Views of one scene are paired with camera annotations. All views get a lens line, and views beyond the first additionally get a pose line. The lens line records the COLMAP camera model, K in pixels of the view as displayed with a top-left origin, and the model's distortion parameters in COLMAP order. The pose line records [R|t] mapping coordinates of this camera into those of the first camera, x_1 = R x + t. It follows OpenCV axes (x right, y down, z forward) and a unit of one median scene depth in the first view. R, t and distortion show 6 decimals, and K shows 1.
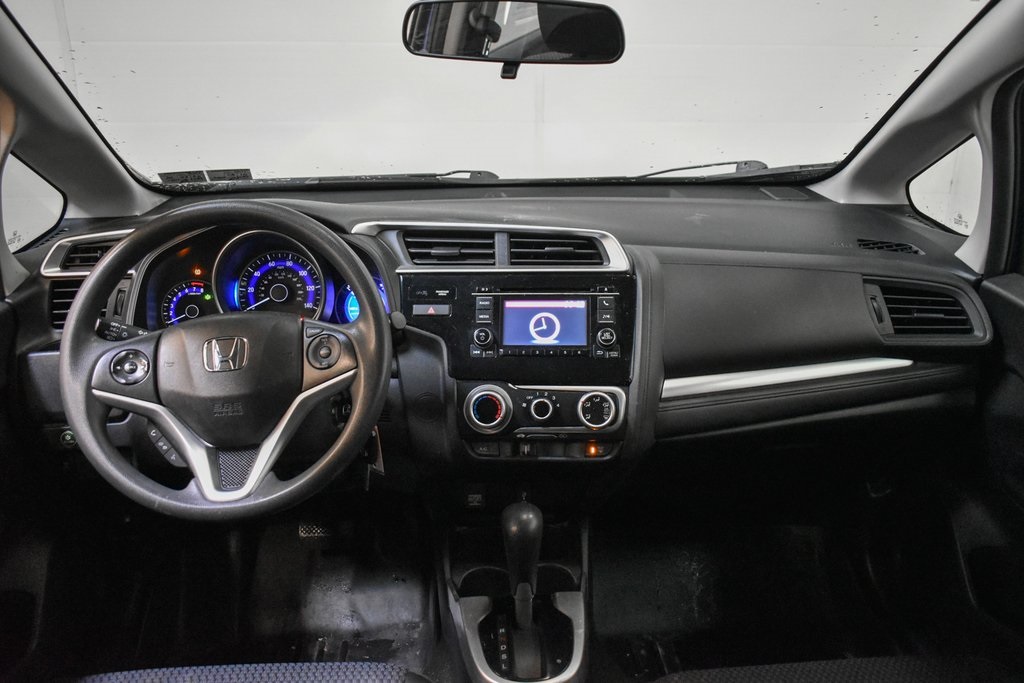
lens RADIAL K [[824.9, 0, 512.0], [0, 824.9, 341.5], [0, 0, 1]] dist [0.011603, 0.002763]
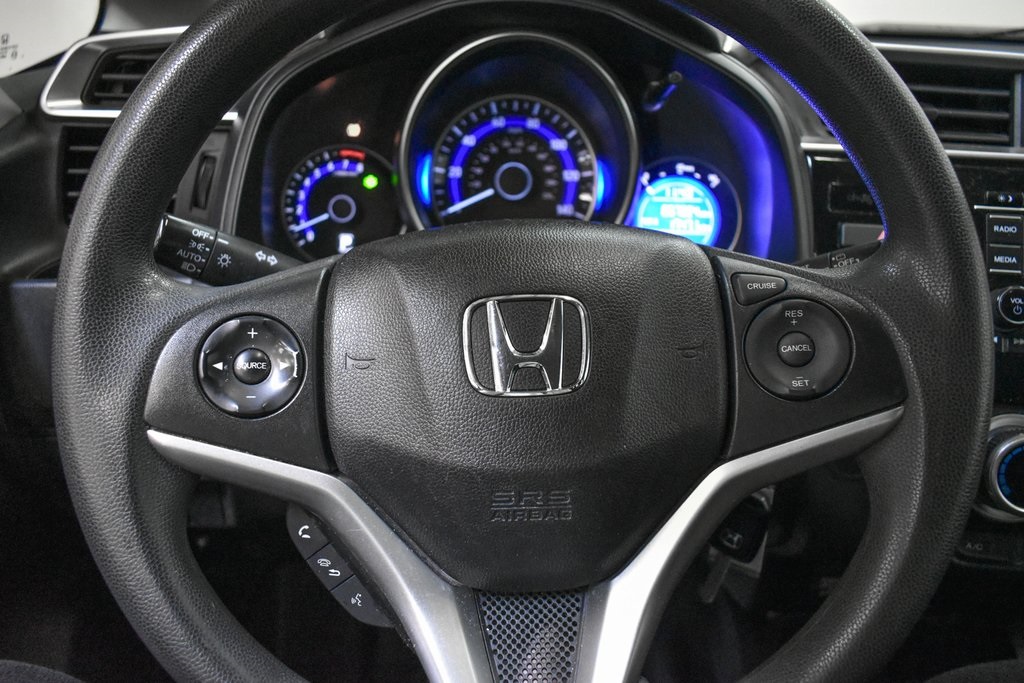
lens RADIAL K [[771.3, 0, 512.0], [0, 771.3, 341.5], [0, 0, 1]] dist [-0.010229, -0.003449]
pose [[0.997754, 0.062349, -0.024503, -0.282943], [-0.058966, 0.990963, 0.120478, -0.020204], [0.031793, -0.118762, 0.992414, 0.559844]]
